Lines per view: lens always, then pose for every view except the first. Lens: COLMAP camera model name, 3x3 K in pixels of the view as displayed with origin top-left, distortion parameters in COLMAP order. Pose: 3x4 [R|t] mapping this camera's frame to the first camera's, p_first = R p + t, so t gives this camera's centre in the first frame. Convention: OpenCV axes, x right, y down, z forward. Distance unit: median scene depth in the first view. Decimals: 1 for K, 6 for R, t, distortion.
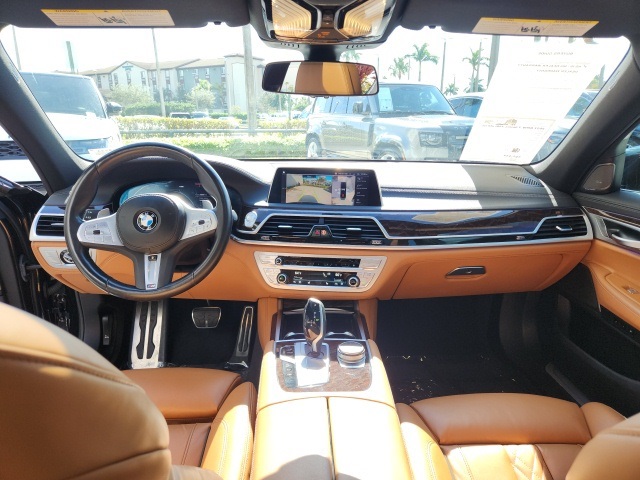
lens RADIAL K [[424.9, 0, 325.3], [0, 424.9, 240.4], [0, 0, 1]] dist [0.073411, -0.059382]
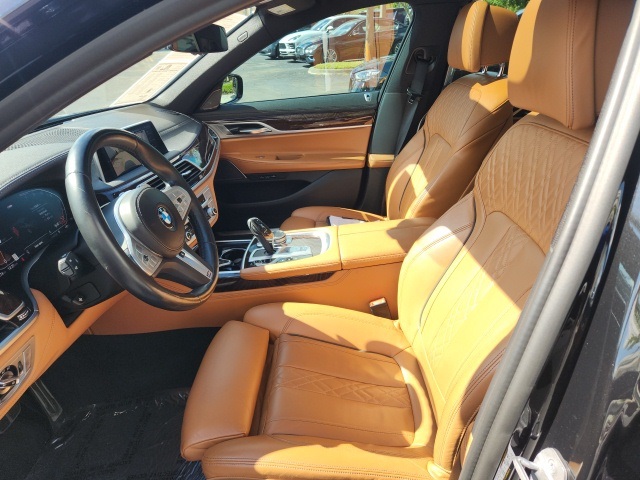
lens RADIAL K [[424.9, 0, 322.6], [0, 424.9, 243.5], [0, 0, 1]] dist [0.073411, -0.059382]
pose [[0.054866, -0.446690, 0.893005, -0.969427], [0.315833, 0.856197, 0.408873, -0.206998], [-0.947227, 0.259607, 0.188056, 0.461044]]
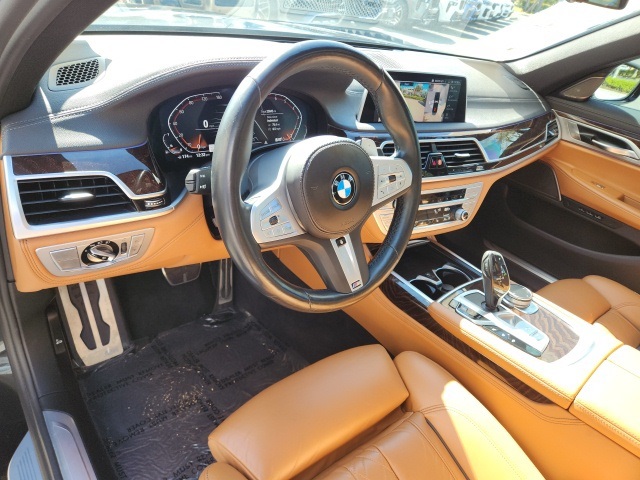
lens RADIAL K [[424.9, 0, 319.1], [0, 424.9, 243.4], [0, 0, 1]] dist [0.073411, -0.059382]
pose [[0.796659, -0.206478, 0.568068, -0.662125], [-0.006288, 0.936960, 0.349380, -0.152385], [-0.604396, -0.281909, 0.745140, 0.448862]]
